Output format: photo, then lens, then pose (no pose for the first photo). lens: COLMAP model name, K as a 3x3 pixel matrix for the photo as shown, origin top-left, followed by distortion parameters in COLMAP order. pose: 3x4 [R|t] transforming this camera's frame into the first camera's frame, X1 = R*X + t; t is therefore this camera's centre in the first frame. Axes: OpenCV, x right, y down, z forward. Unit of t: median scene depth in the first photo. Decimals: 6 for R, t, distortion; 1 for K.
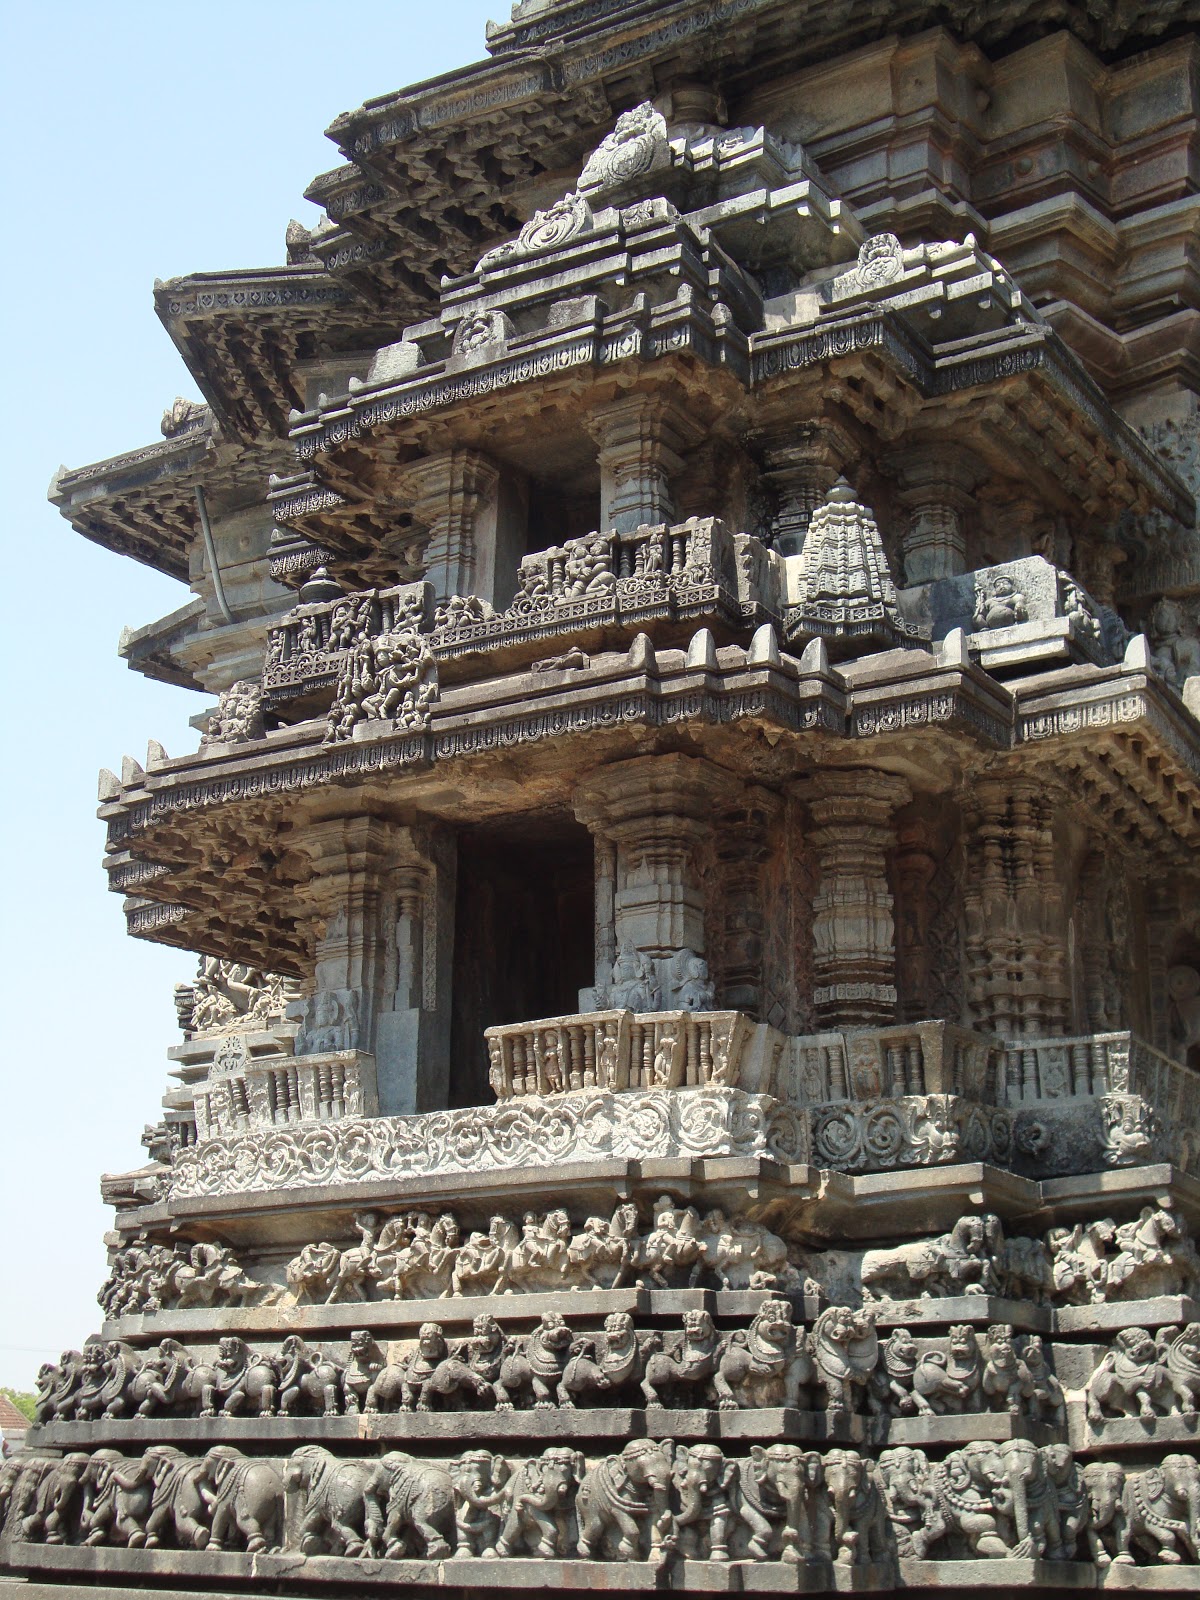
lens RADIAL K [[2725.2, 0, 600.0], [0, 2725.2, 800.0], [0, 0, 1]] dist [0.039098, 0.032111]
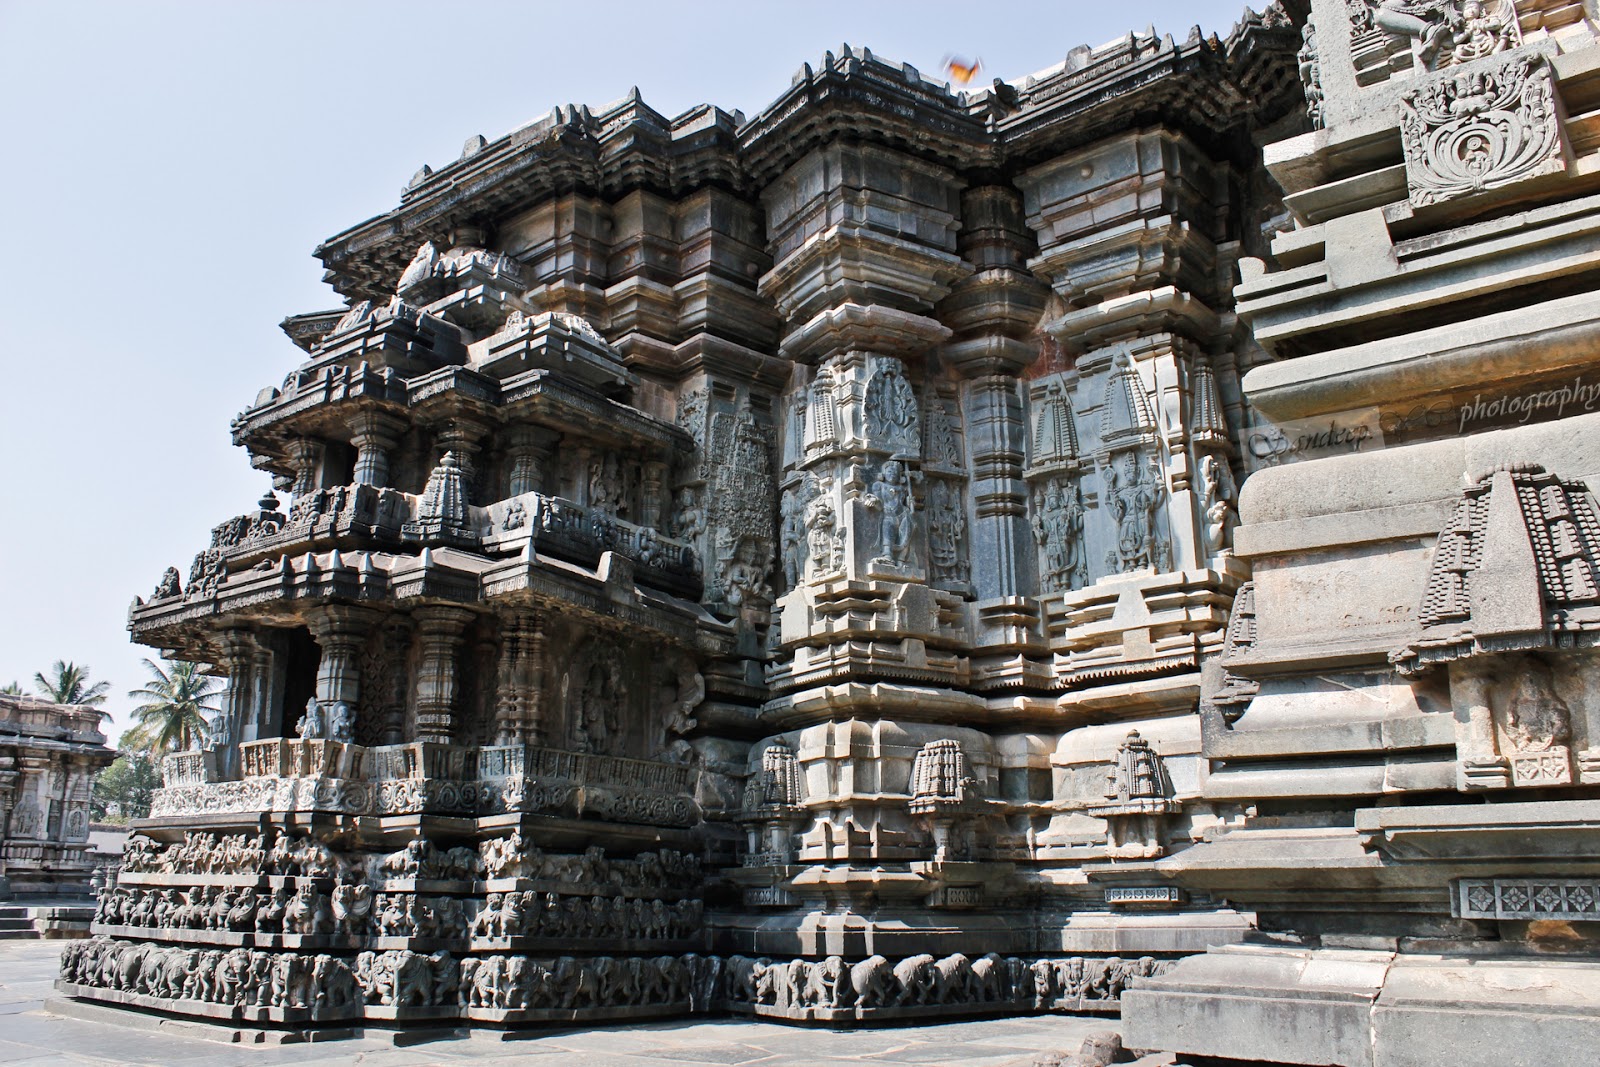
lens RADIAL K [[1614.2, 0, 800.0], [0, 1614.2, 533.5], [0, 0, 1]] dist [-0.201511, 0.283463]
pose [[0.992809, -0.035752, -0.114247, 0.513226], [0.040214, 0.998506, 0.036994, -0.100412], [0.112753, -0.041323, 0.992763, -0.132428]]
